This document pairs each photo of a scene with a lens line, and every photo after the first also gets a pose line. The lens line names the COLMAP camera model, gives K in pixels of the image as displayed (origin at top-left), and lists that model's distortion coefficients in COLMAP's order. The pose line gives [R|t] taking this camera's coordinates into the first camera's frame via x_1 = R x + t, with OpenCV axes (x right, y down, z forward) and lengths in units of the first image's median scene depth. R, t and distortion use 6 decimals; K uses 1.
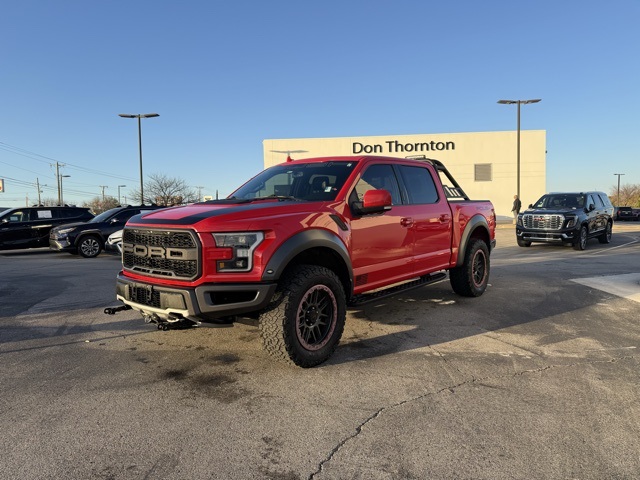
lens RADIAL K [[450.4, 0, 322.8], [0, 450.4, 238.1], [0, 0, 1]] dist [0.005119, 0.000646]
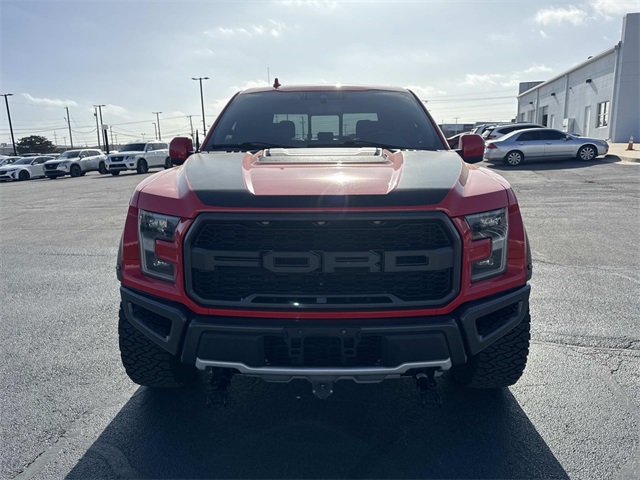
lens RADIAL K [[473.9, 0, 319.8], [0, 473.9, 256.5], [0, 0, 1]] dist [0.003067, 0.000330]
pose [[0.773762, -0.133682, 0.619211, -0.110724], [0.035715, 0.985131, 0.168051, -0.009842], [-0.632469, -0.107917, 0.767031, 0.095069]]
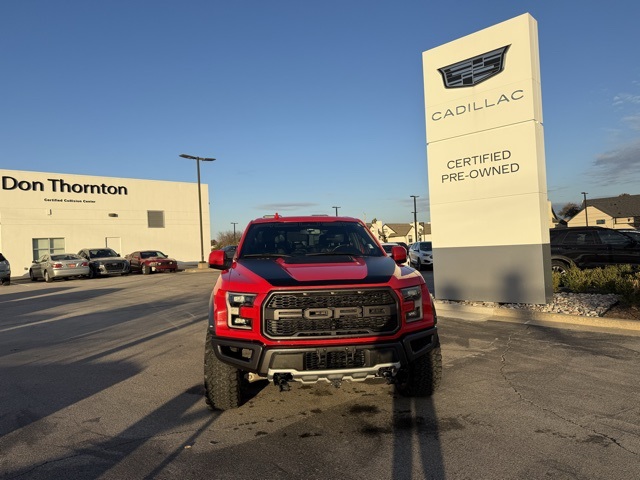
lens RADIAL K [[450.4, 0, 322.8], [0, 450.4, 238.1], [0, 0, 1]] dist [0.005119, 0.000646]
pose [[0.672010, 0.010469, 0.740468, -0.176322], [0.062099, 0.995582, -0.070433, -0.010162], [-0.737933, 0.093314, 0.668391, 0.054753]]
